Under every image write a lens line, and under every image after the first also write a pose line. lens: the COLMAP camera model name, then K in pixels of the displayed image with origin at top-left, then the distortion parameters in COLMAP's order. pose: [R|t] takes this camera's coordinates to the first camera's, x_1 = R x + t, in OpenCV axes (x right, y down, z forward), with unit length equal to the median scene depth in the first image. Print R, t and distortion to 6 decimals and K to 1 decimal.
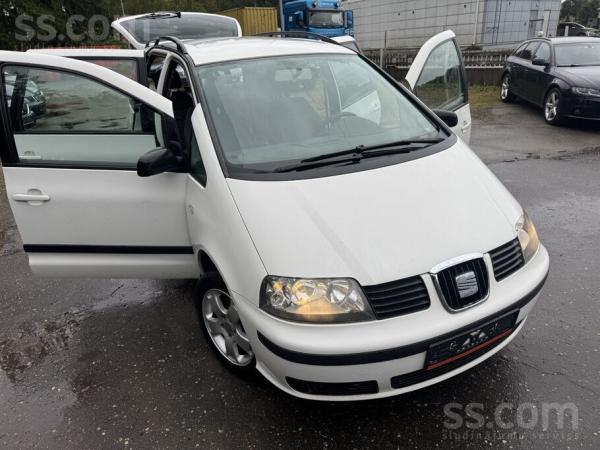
lens RADIAL K [[439.6, 0, 303.0], [0, 439.6, 227.6], [0, 0, 1]] dist [0.025755, -0.019121]
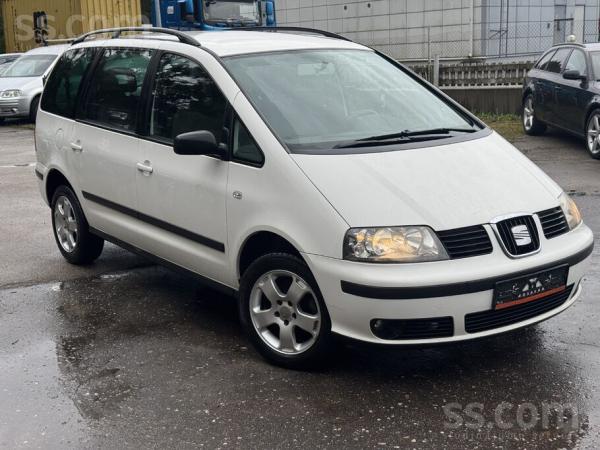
lens RADIAL K [[864.1, 0, 301.3], [0, 864.1, 226.5], [0, 0, 1]] dist [0.113326, 0.000000]
pose [[0.987148, -0.018231, 0.158766, -0.432910], [0.049424, 0.979595, -0.194811, 0.412758], [-0.151975, 0.200154, 0.967906, -0.865699]]
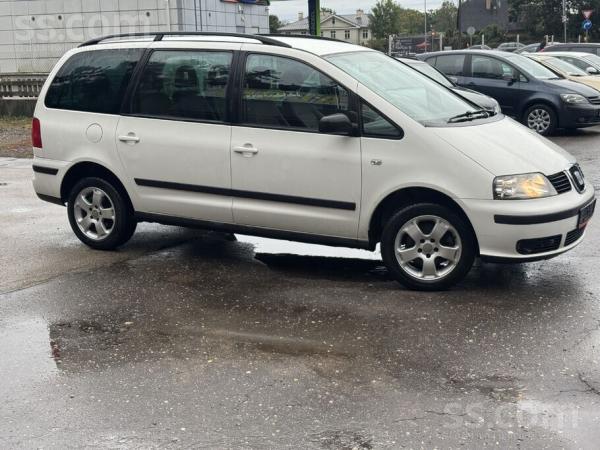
lens RADIAL K [[864.1, 0, 295.5], [0, 864.1, 227.2], [0, 0, 1]] dist [0.113326, 0.000000]
pose [[0.819157, -0.082617, 0.567588, -1.895748], [0.205312, 0.966237, -0.155668, 0.479074], [-0.535563, 0.244049, 0.808463, -0.823426]]
